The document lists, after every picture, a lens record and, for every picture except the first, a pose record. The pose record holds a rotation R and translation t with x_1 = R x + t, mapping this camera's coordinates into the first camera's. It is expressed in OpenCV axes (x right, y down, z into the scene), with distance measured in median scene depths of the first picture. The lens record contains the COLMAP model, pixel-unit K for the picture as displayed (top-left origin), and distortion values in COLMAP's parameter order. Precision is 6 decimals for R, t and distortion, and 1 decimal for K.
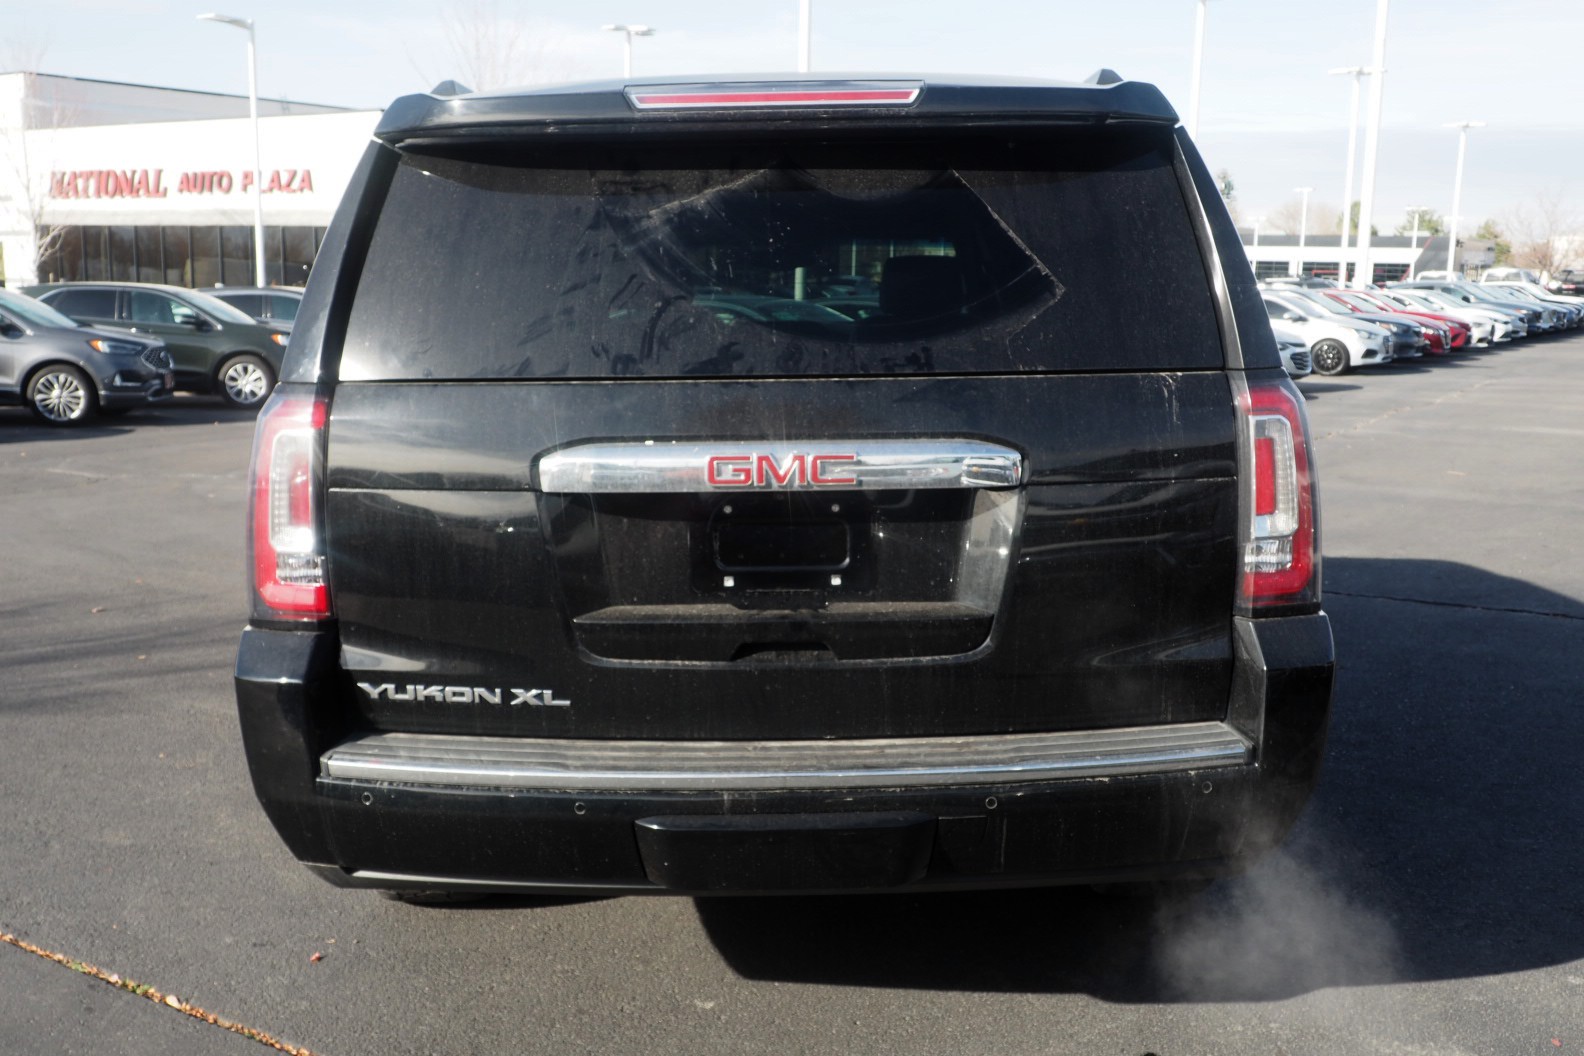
lens RADIAL K [[1536.3, 0, 787.7], [0, 1536.3, 531.3], [0, 0, 1]] dist [0.005937, 0.000000]
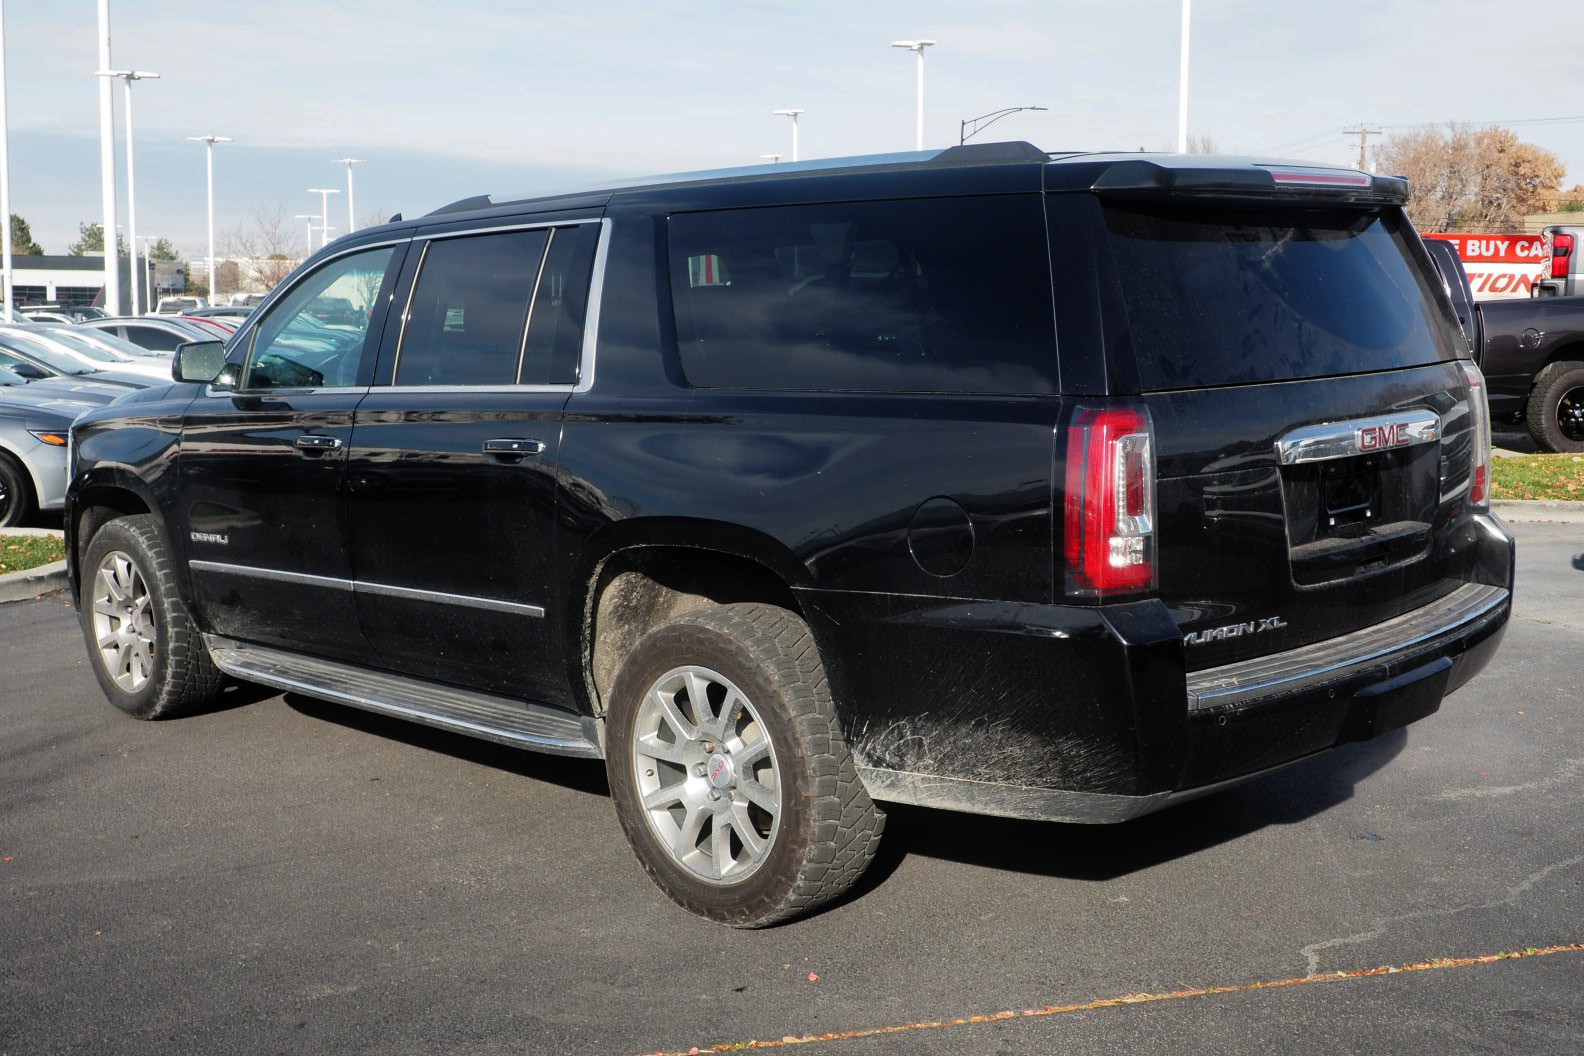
lens RADIAL K [[1719.1, 0, 833.6], [0, 1719.1, 515.7], [0, 0, 1]] dist [0.011030, 0.000000]
pose [[0.707120, -0.098362, 0.700219, -1.433435], [0.126715, 0.991874, 0.011368, -0.047054], [-0.695647, 0.080690, 0.713838, 0.200726]]
